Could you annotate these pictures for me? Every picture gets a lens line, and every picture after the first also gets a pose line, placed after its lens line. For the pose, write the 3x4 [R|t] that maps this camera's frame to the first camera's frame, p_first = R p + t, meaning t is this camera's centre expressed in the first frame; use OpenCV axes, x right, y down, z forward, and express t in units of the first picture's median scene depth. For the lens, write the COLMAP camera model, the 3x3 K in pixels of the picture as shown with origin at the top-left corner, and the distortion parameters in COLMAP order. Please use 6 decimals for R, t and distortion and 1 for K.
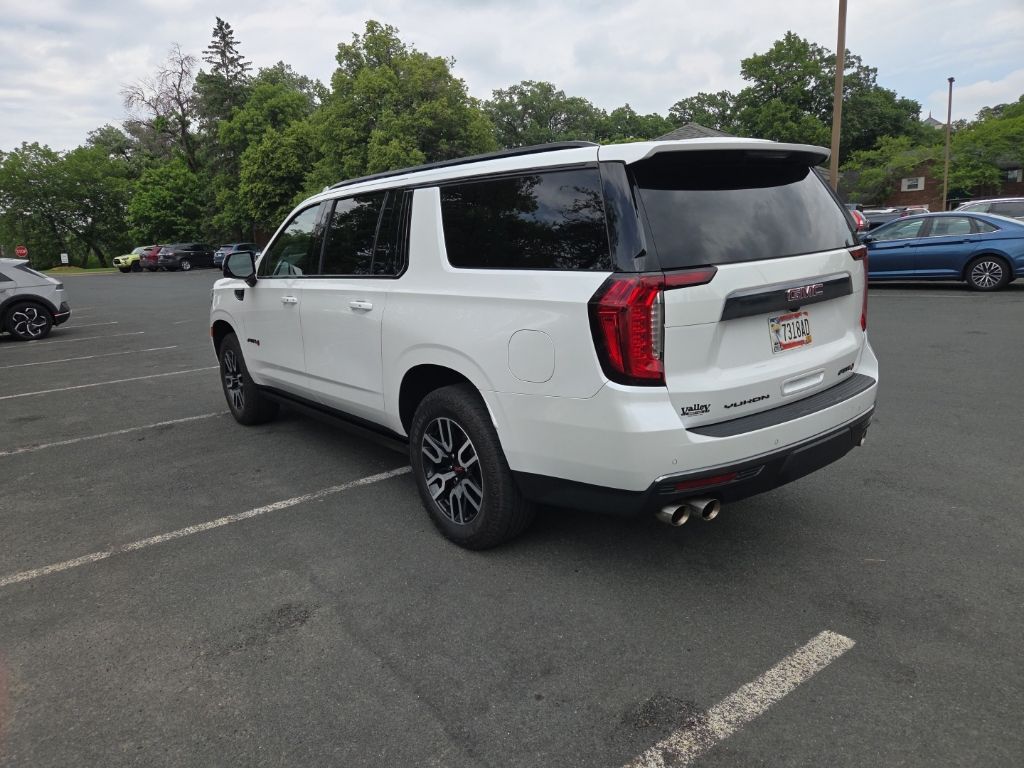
lens RADIAL K [[693.0, 0, 486.3], [0, 693.0, 377.7], [0, 0, 1]] dist [0.077974, -0.060688]
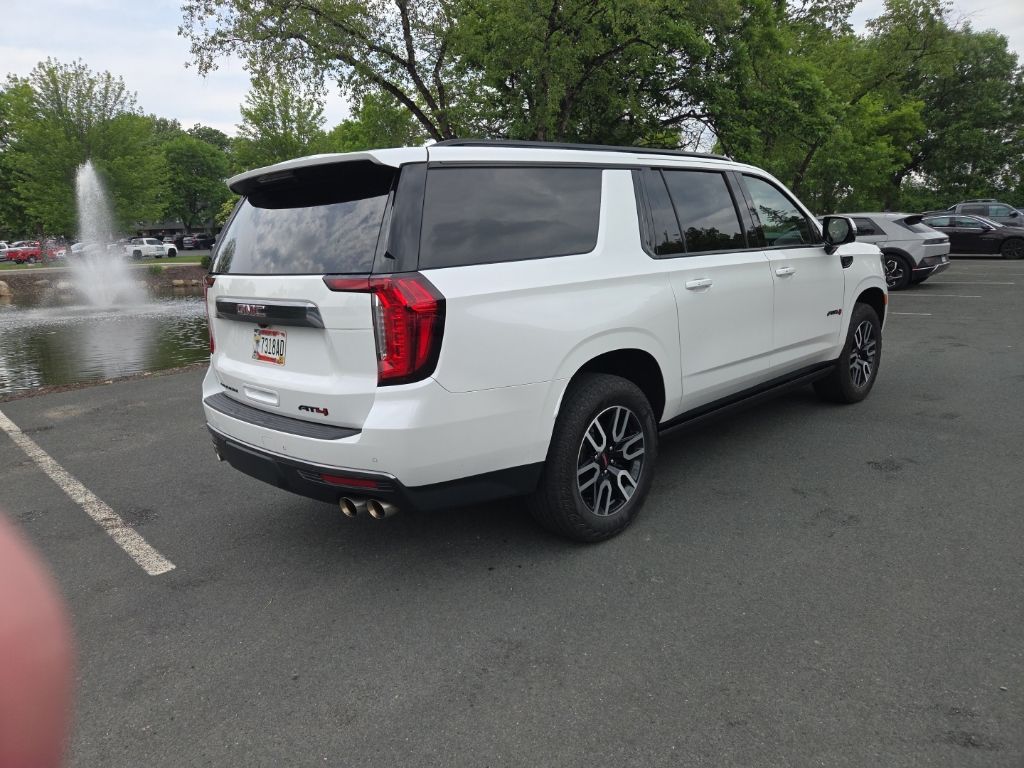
lens RADIAL K [[689.0, 0, 511.5], [0, 689.0, 381.6], [0, 0, 1]] dist [0.068339, -0.059282]
pose [[0.131228, 0.253446, -0.958407, 0.126651], [-0.162294, 0.959217, 0.231438, -0.026743], [0.977977, 0.125173, 0.167009, 0.100669]]
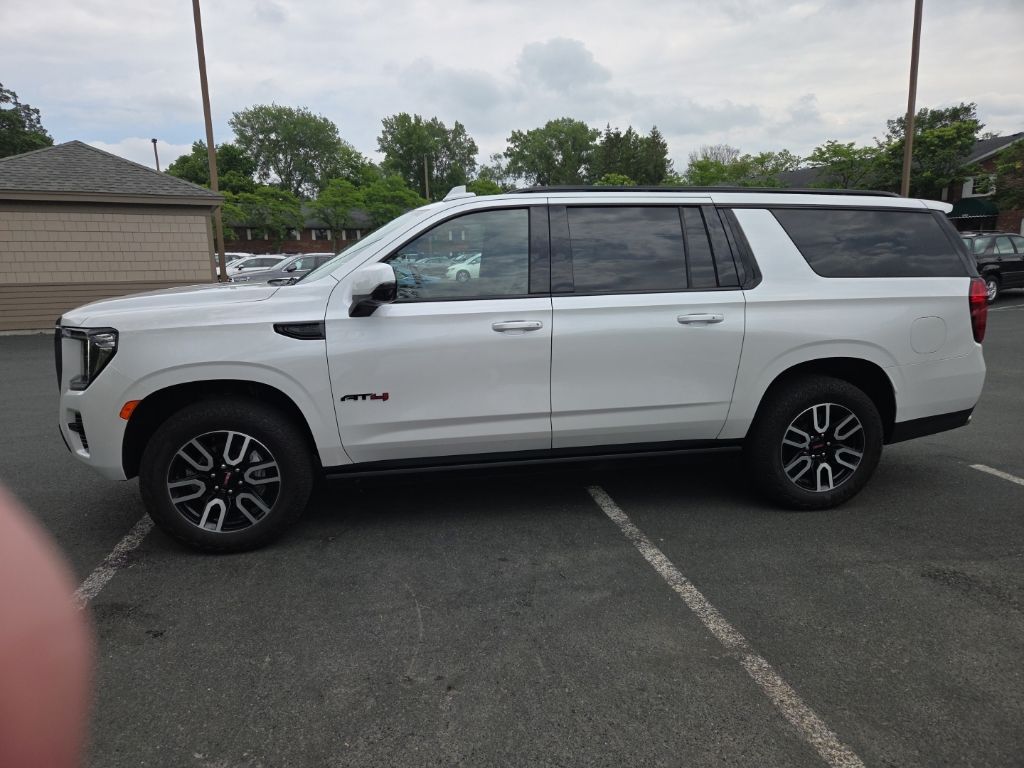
lens RADIAL K [[704.4, 0, 498.8], [0, 704.4, 381.8], [0, 0, 1]] dist [0.086344, -0.080001]
pose [[0.442618, -0.103840, 0.890678, -0.137341], [0.160686, 0.986380, 0.035145, -0.011018], [-0.882196, 0.127563, 0.453275, 0.091285]]
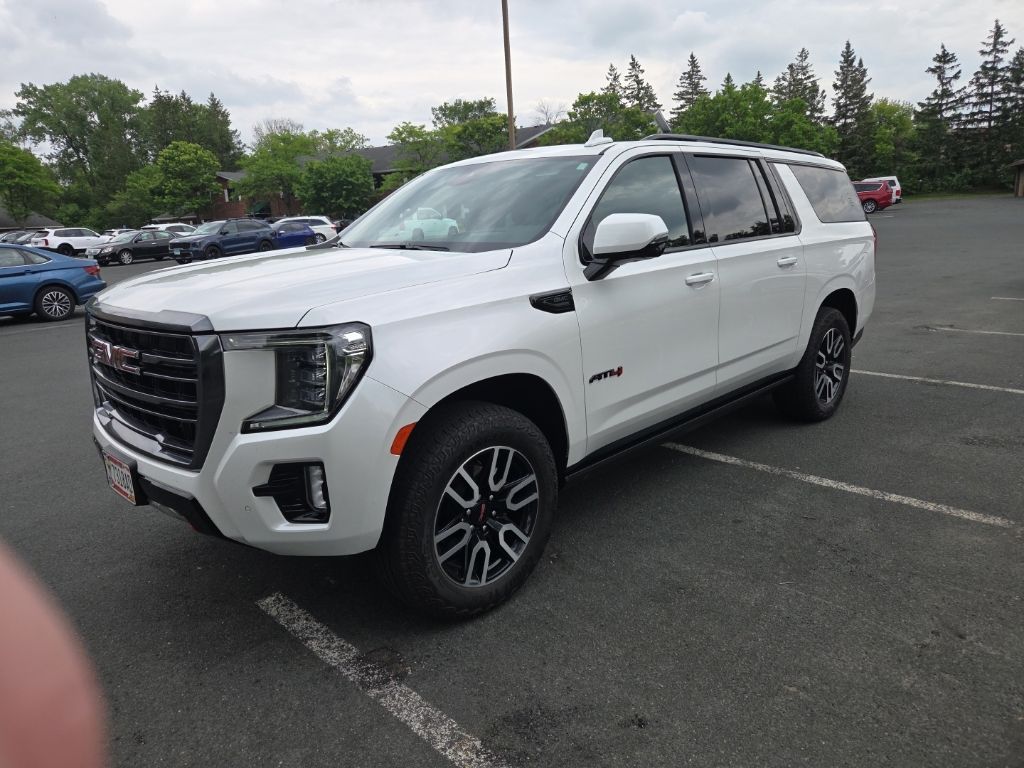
lens RADIAL K [[696.5, 0, 511.2], [0, 696.5, 370.9], [0, 0, 1]] dist [0.079037, -0.066791]
pose [[-0.157865, -0.144586, 0.976818, -0.136176], [0.242280, 0.953313, 0.180262, -0.027568], [-0.957277, 0.265121, -0.115465, 0.178484]]
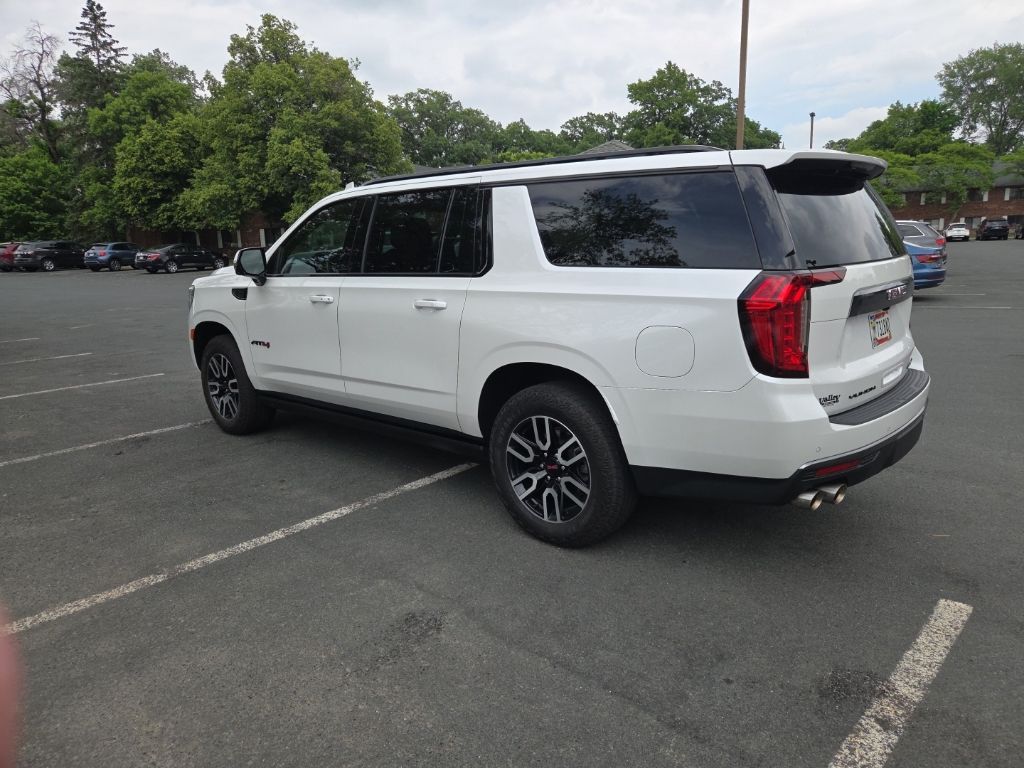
lens RADIAL K [[696.5, 0, 511.2], [0, 696.5, 370.9], [0, 0, 1]] dist [0.079037, -0.066791]
pose [[0.981803, -0.008982, 0.189689, -0.028719], [0.013173, 0.999696, -0.020848, 0.001303], [-0.189444, 0.022967, 0.981623, 0.002454]]
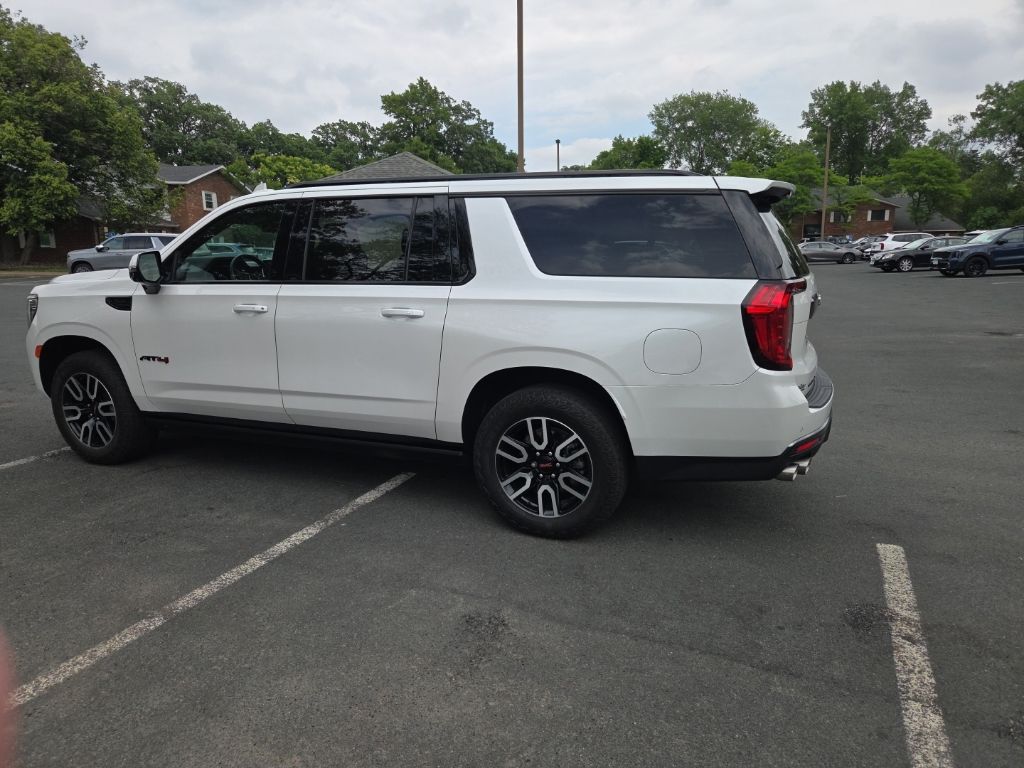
lens RADIAL K [[701.5, 0, 492.3], [0, 701.5, 381.3], [0, 0, 1]] dist [0.076645, -0.061017]
pose [[0.870375, -0.043555, 0.490459, -0.063041], [0.056712, 0.998319, -0.011987, 0.001153], [-0.489112, 0.038248, 0.871382, 0.010372]]
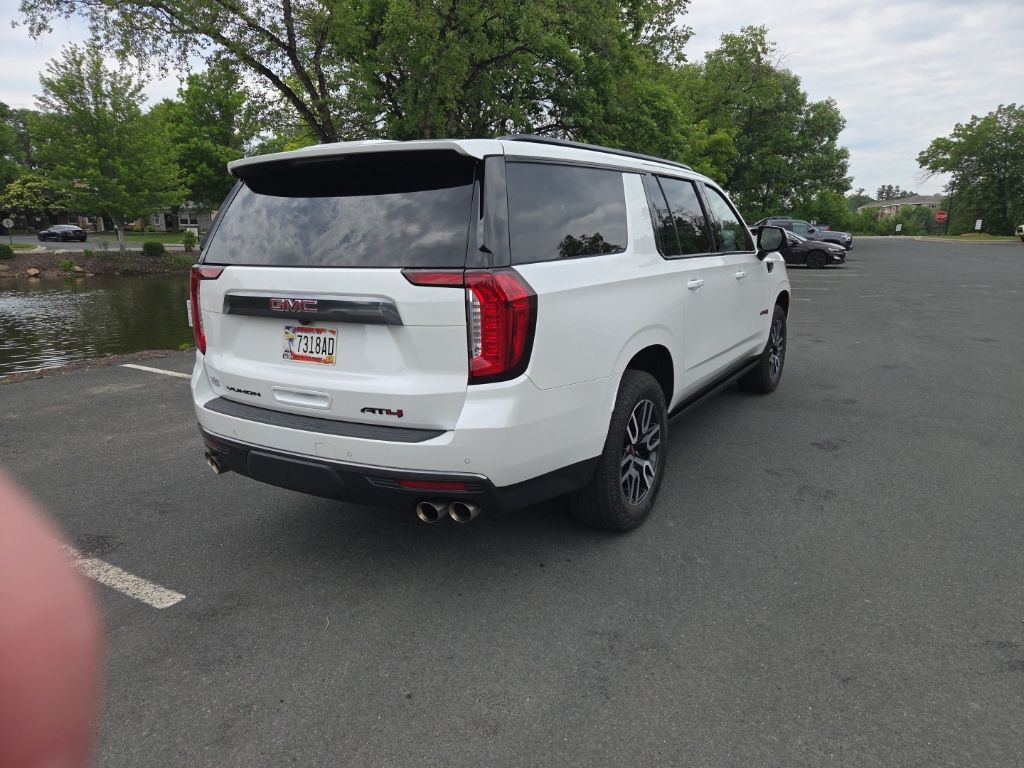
lens RADIAL K [[682.5, 0, 523.7], [0, 682.5, 379.7], [0, 0, 1]] dist [0.065846, -0.051750]
pose [[0.377758, 0.245773, -0.892689, 0.119052], [-0.194969, 0.963624, 0.182798, -0.021269], [0.905144, 0.104994, 0.411936, 0.074707]]
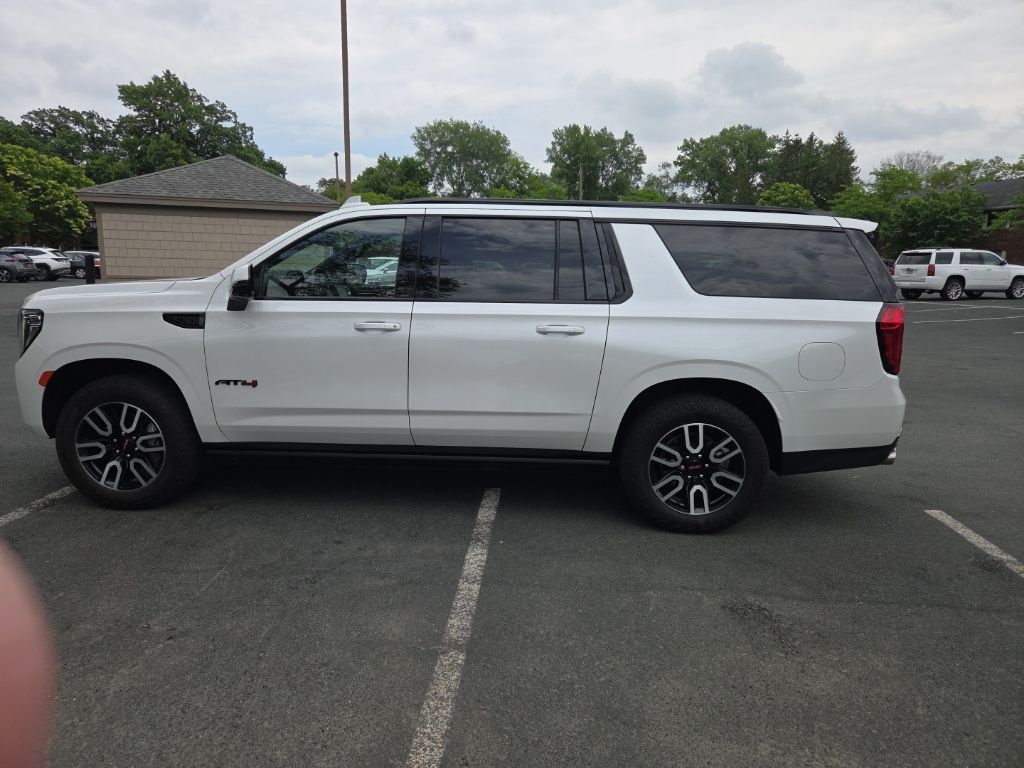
lens RADIAL K [[703.7, 0, 499.6], [0, 703.7, 370.8], [0, 0, 1]] dist [0.086483, -0.077157]
pose [[0.642034, -0.045014, 0.765353, -0.115004], [0.094261, 0.995336, -0.020533, -0.003597], [-0.760859, 0.085326, 0.643283, 0.047174]]
